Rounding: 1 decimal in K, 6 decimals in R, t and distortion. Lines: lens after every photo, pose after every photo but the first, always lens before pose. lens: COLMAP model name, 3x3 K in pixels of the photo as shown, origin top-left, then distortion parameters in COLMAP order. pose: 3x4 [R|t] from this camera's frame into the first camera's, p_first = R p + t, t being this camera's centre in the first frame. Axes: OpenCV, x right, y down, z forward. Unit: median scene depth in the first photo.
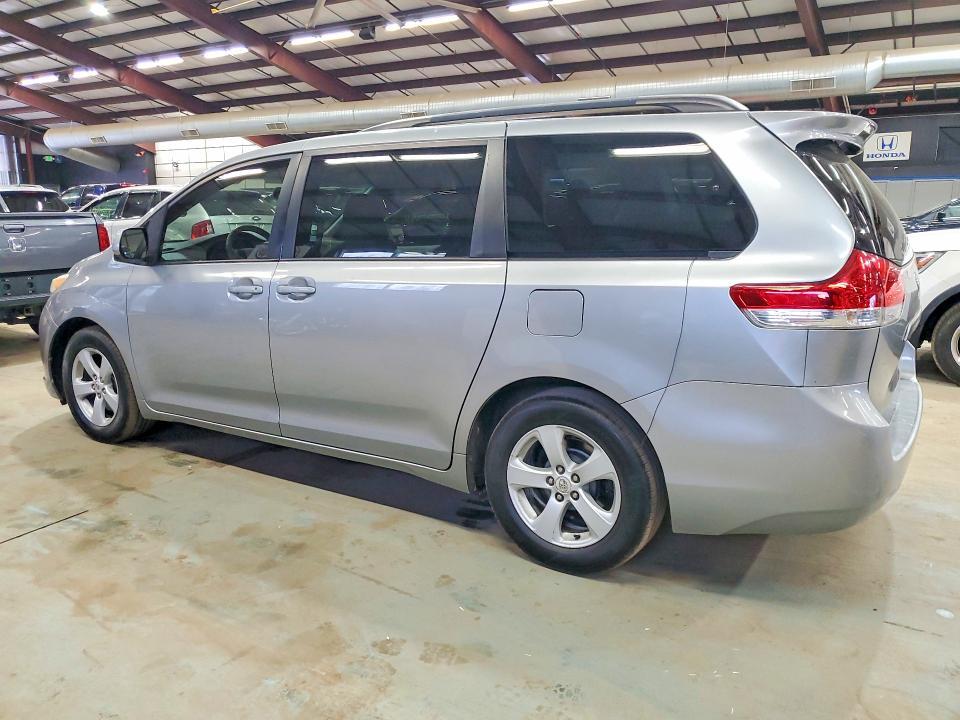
lens RADIAL K [[756.2, 0, 478.5], [0, 756.2, 350.9], [0, 0, 1]] dist [0.031784, -0.005154]
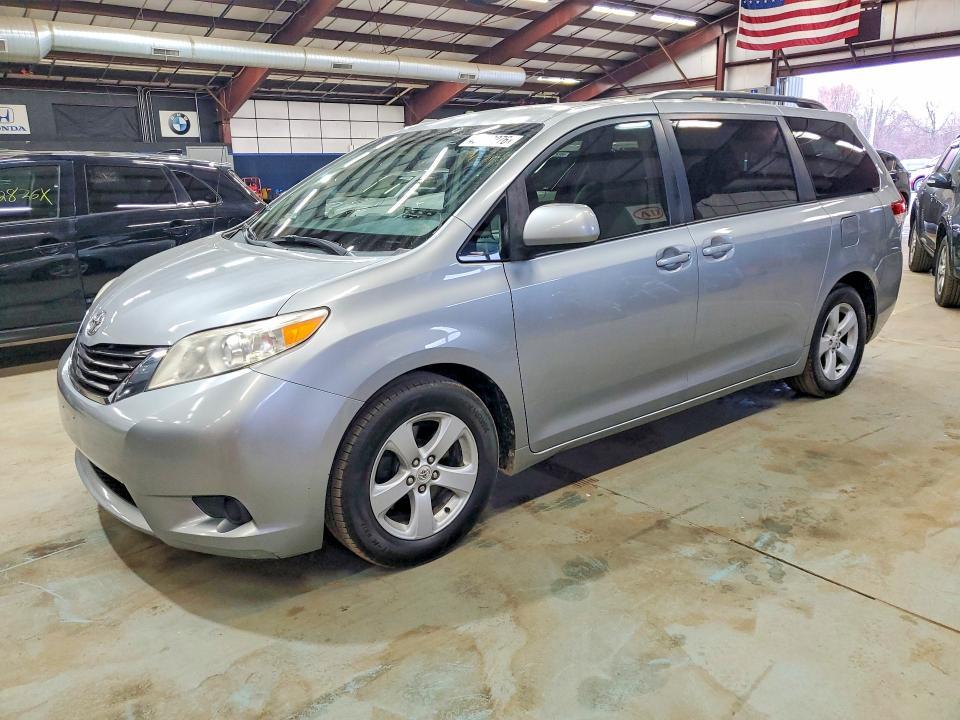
lens RADIAL K [[756.2, 0, 447.8], [0, 756.2, 344.8], [0, 0, 1]] dist [0.031784, -0.005154]
pose [[0.330276, -0.227426, 0.916076, -1.440723], [0.205317, 0.964609, 0.165451, -0.222398], [-0.921283, 0.133442, 0.365282, 1.016513]]
